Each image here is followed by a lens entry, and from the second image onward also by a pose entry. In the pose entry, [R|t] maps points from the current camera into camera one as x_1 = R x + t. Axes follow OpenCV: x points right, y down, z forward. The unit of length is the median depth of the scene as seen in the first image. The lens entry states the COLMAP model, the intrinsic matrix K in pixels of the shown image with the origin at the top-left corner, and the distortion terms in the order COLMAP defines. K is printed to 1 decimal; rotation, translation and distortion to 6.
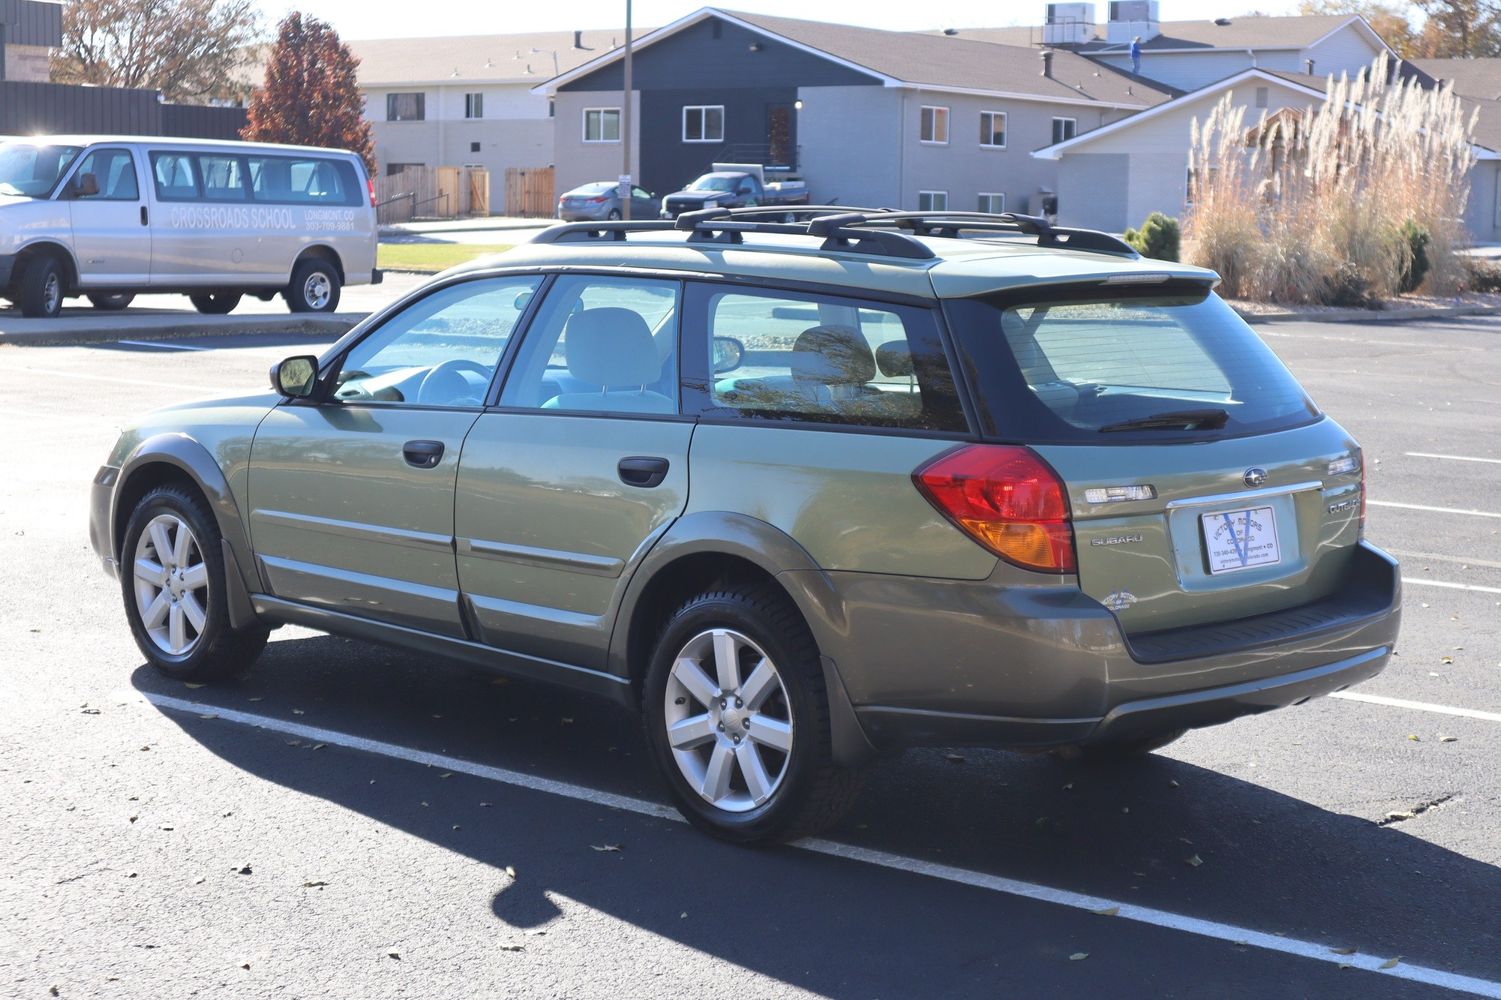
lens RADIAL K [[2522.3, 0, 750.5], [0, 2522.3, 500.0], [0, 0, 1]] dist [-0.030675, 0.050170]
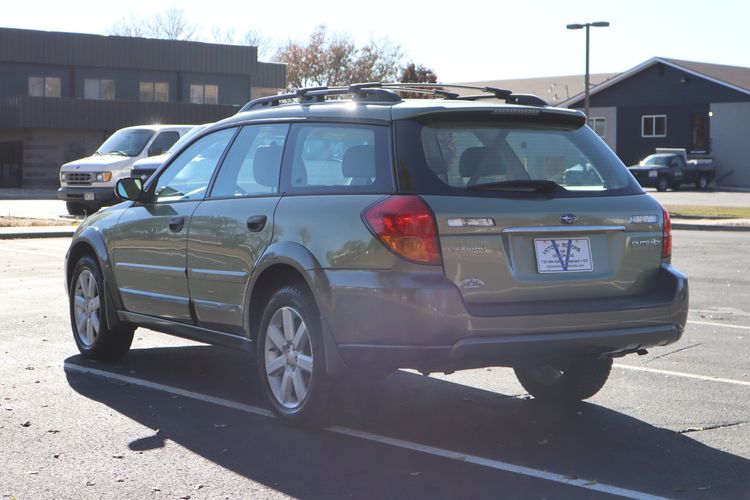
lens RADIAL K [[1527.9, 0, 375.0], [0, 1527.9, 250.0], [0, 0, 1]] dist [-0.174015, -0.197038]
pose [[0.972800, 0.001685, -0.231640, 0.297502], [-0.019437, 0.997041, -0.074372, 0.088602], [0.230830, 0.076851, 0.969954, -0.050313]]
